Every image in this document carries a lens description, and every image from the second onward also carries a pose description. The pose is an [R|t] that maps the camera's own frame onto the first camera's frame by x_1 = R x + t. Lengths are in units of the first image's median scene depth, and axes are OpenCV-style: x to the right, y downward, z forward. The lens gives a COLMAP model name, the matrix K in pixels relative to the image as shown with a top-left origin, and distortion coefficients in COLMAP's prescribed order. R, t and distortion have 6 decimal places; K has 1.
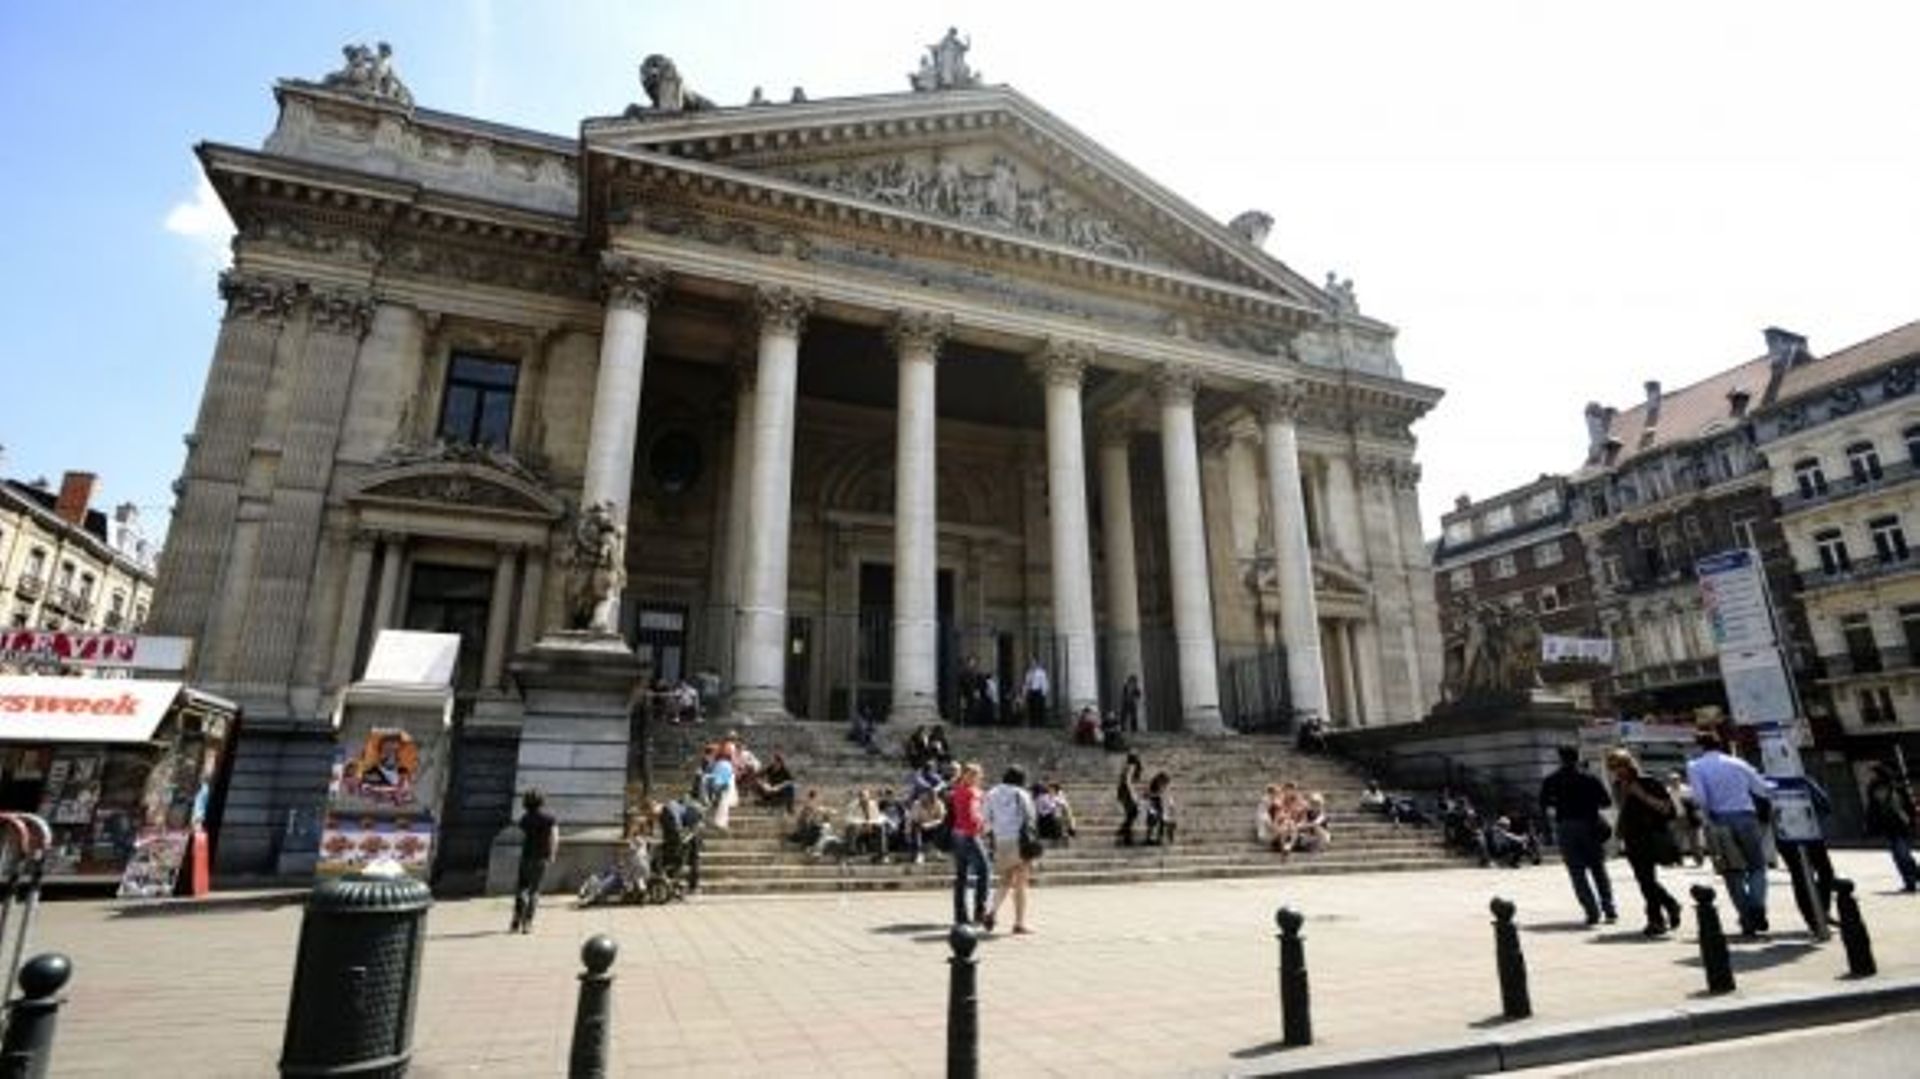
lens RADIAL K [[1016.5, 0, 962.8], [0, 1016.5, 515.1], [0, 0, 1]] dist [-0.040501, 0.001499]
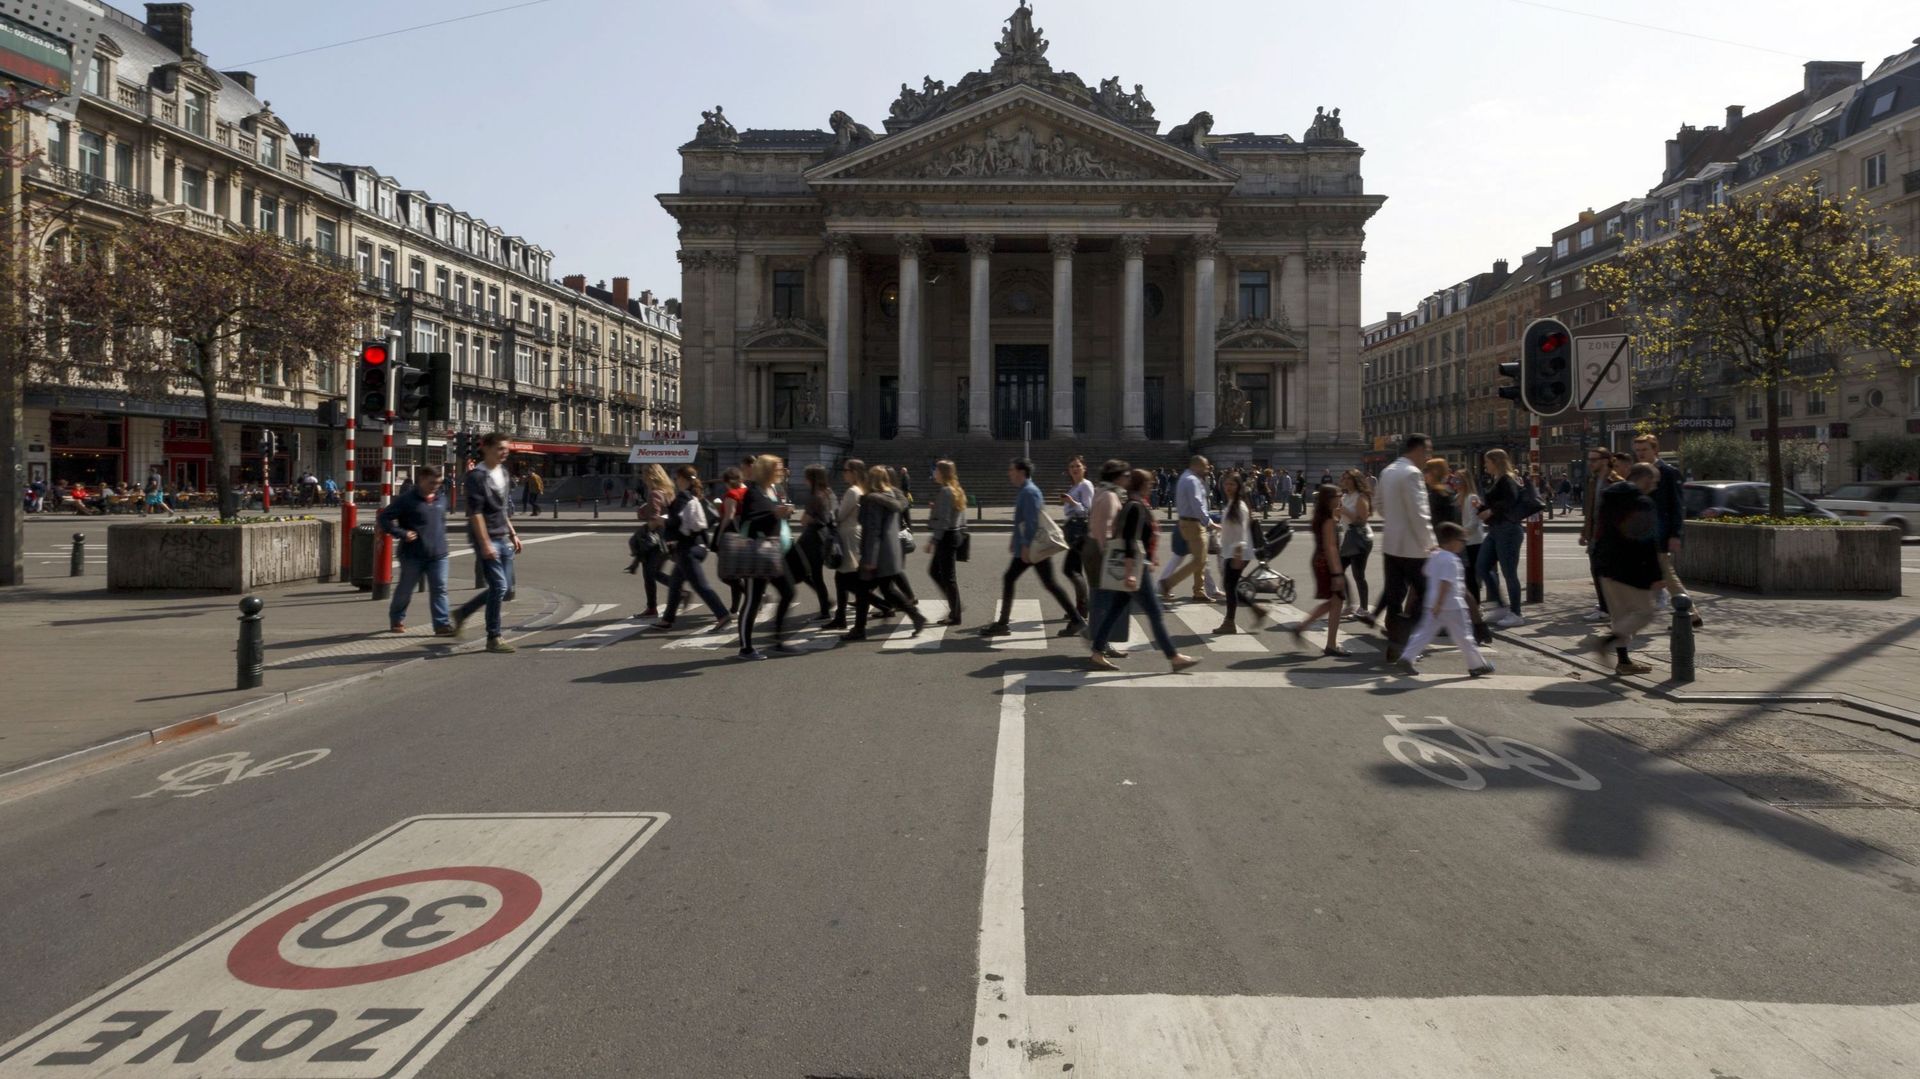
lens RADIAL K [[1016.5, 0, 962.8], [0, 1016.5, 515.1], [0, 0, 1]] dist [-0.040501, 0.001499]
pose [[0.919401, 0.024890, -0.392534, 0.702351], [0.112489, 0.939671, 0.323056, -0.319506], [0.376893, -0.341174, 0.861134, -0.858538]]
